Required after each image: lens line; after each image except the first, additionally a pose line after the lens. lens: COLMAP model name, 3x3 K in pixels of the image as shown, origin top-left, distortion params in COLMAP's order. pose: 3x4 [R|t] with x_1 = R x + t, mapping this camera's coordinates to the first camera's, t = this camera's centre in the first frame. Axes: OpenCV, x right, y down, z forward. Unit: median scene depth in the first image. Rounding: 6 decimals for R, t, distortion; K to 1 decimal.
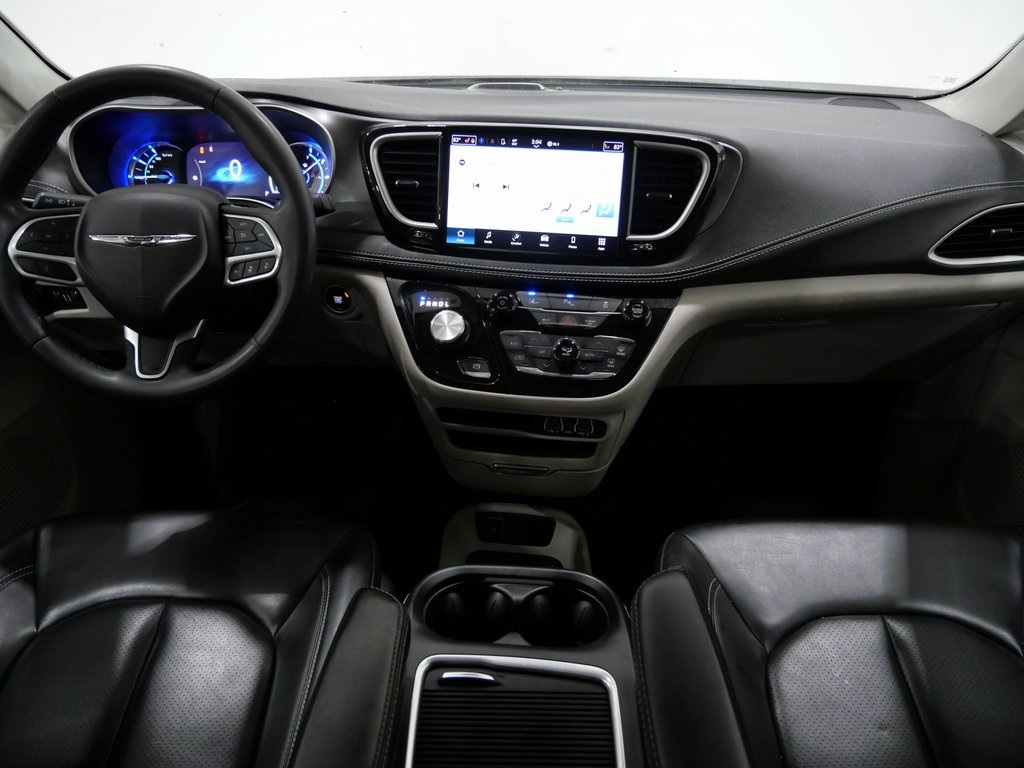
lens RADIAL K [[724.5, 0, 512.0], [0, 724.5, 384.0], [0, 0, 1]] dist [-0.037873, 0.003411]
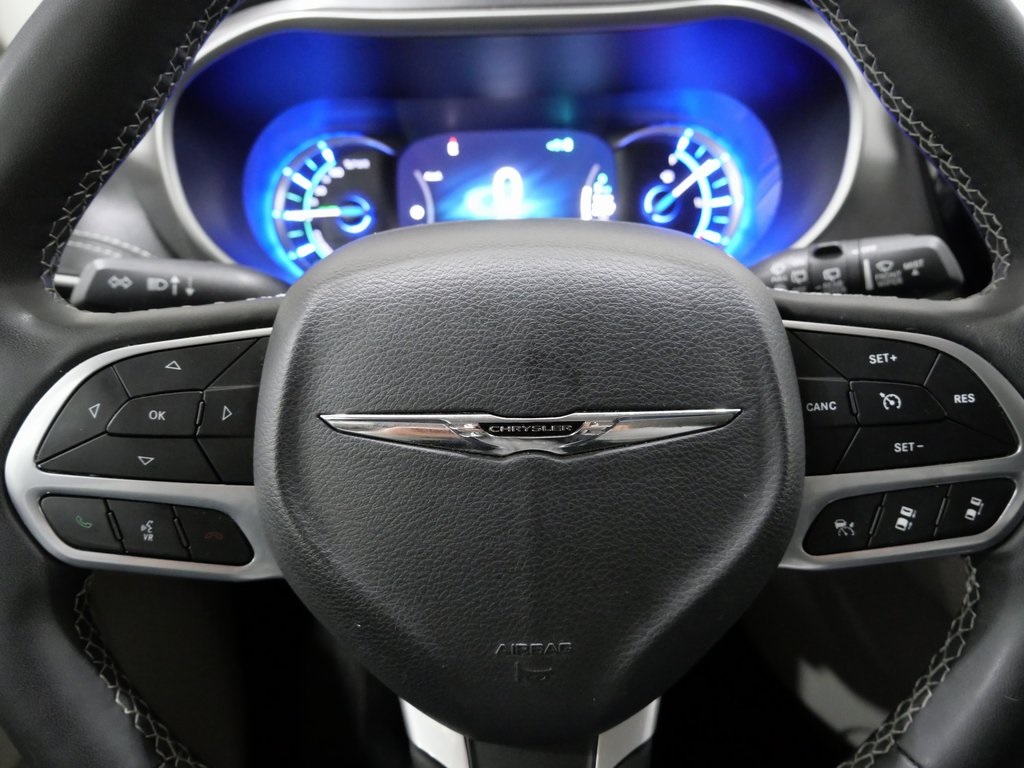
lens RADIAL K [[724.5, 0, 512.0], [0, 724.5, 384.0], [0, 0, 1]] dist [-0.037873, 0.003411]
pose [[0.998696, -0.045709, 0.022734, -0.402764], [0.046865, 0.997483, -0.053219, -0.154796], [-0.020245, 0.054215, 0.998324, 0.558022]]
